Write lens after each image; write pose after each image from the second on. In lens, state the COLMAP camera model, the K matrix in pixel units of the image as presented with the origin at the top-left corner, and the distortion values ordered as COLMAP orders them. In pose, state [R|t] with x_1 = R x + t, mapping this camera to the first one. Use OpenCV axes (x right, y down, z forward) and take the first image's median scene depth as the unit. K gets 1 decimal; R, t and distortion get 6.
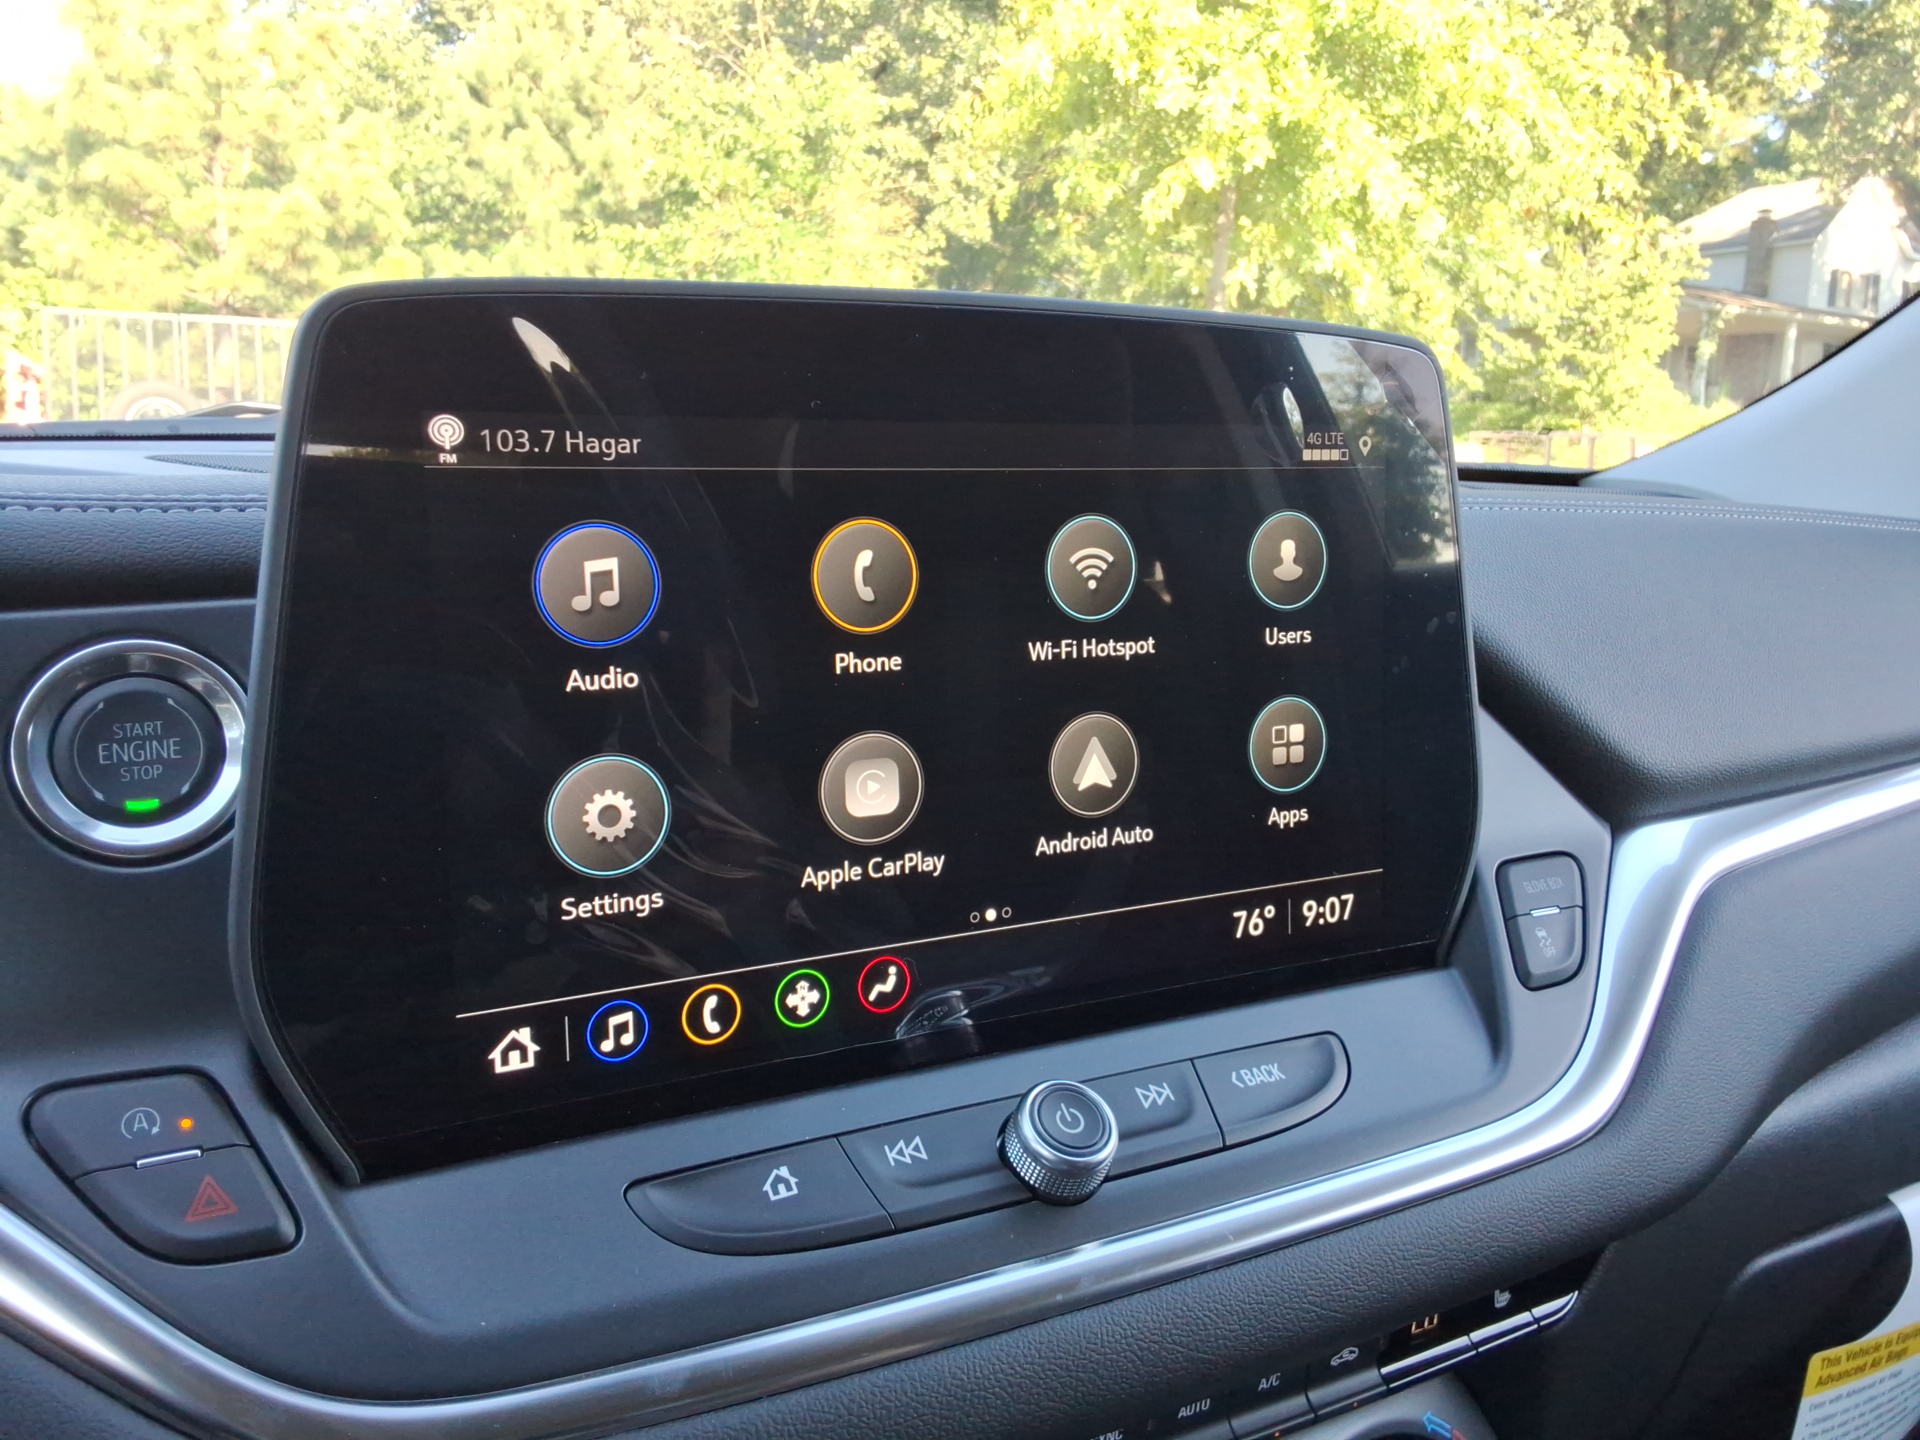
lens RADIAL K [[1542.1, 0, 968.4], [0, 1542.1, 706.7], [0, 0, 1]] dist [0.137401, -0.236448]
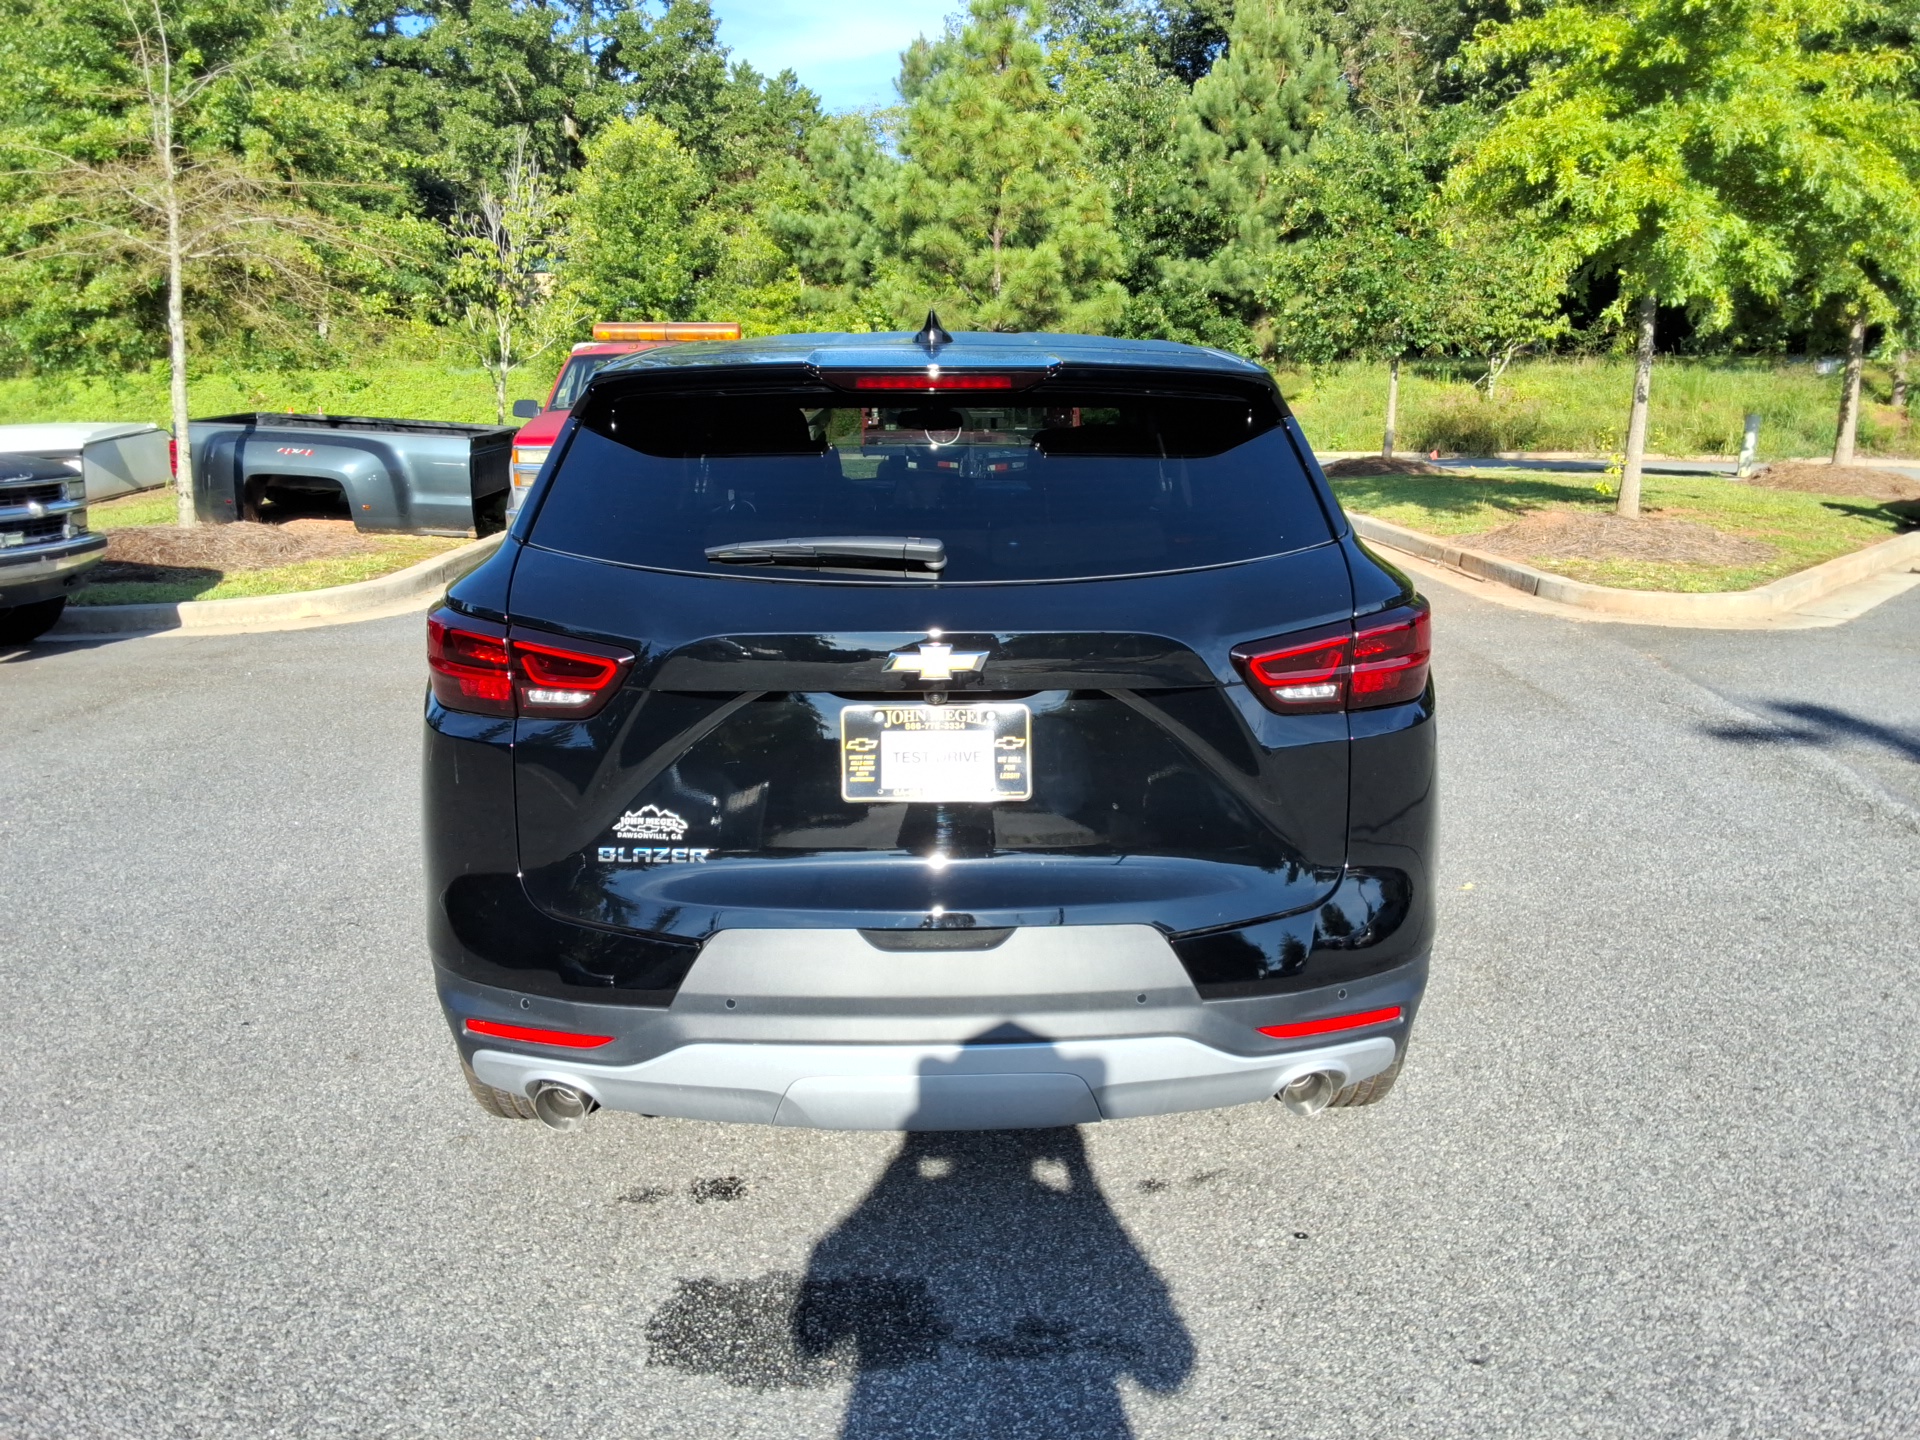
lens RADIAL K [[1542.1, 0, 968.4], [0, 1542.1, 706.7], [0, 0, 1]] dist [0.137401, -0.236448]
pose [[0.891849, 0.067338, -0.447293, 0.089253], [-0.055778, 0.997682, 0.038982, 0.016425], [0.448881, -0.009817, 0.893537, -0.153179]]
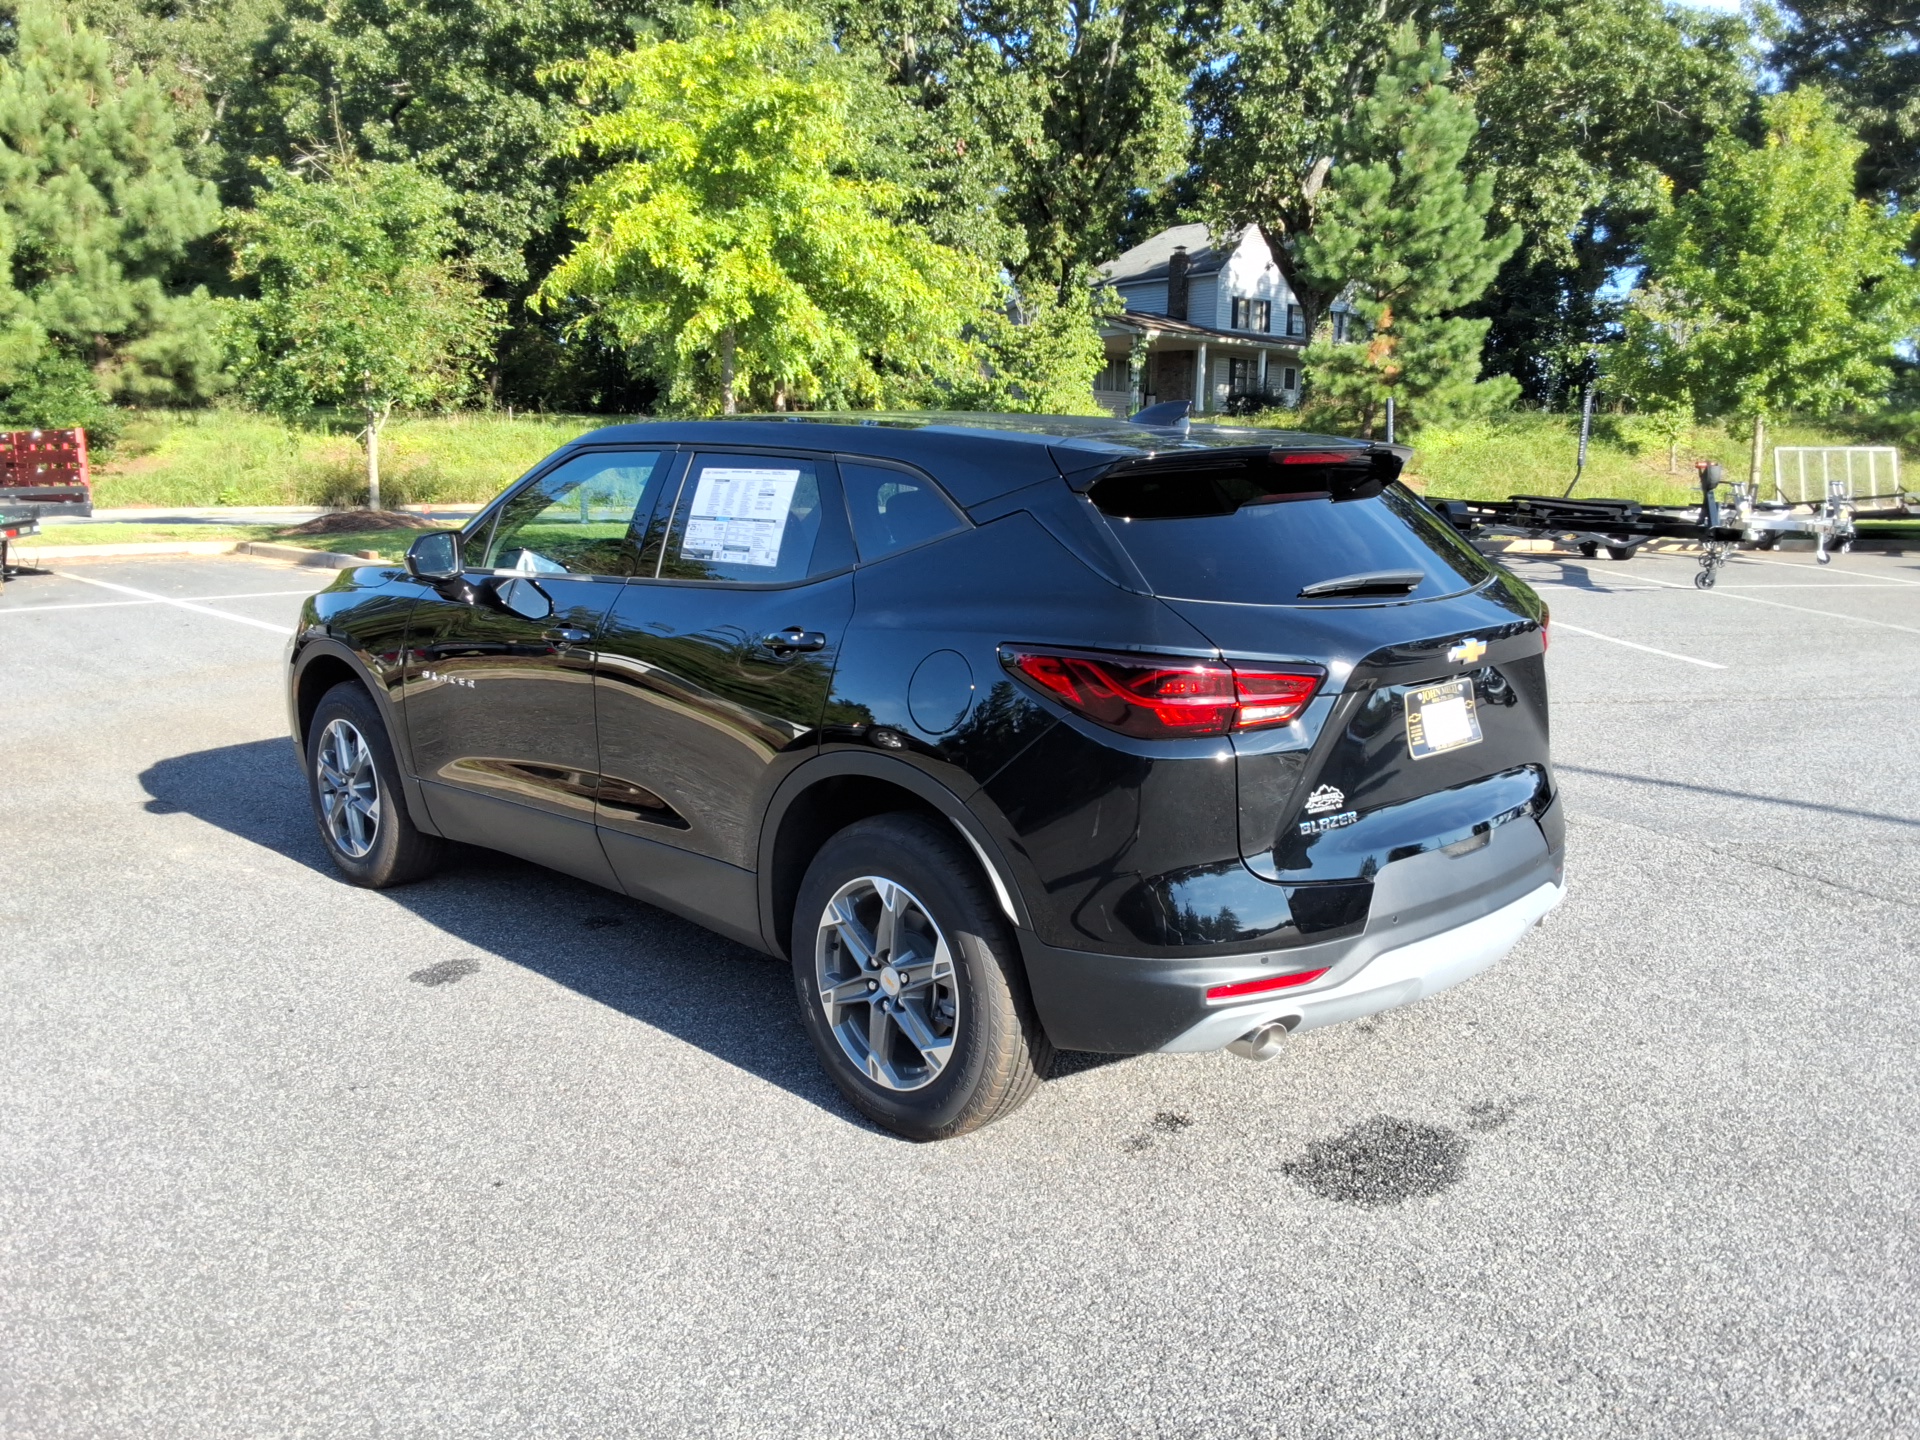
lens RADIAL K [[1561.3, 0, 960.0], [0, 1561.3, 720.0], [0, 0, 1]] dist [0.079023, -0.116268]
pose [[0.958728, -0.072897, 0.274821, -0.023773], [0.070018, 0.997339, 0.020284, 0.017395], [-0.275568, -0.000205, 0.961282, -0.187092]]
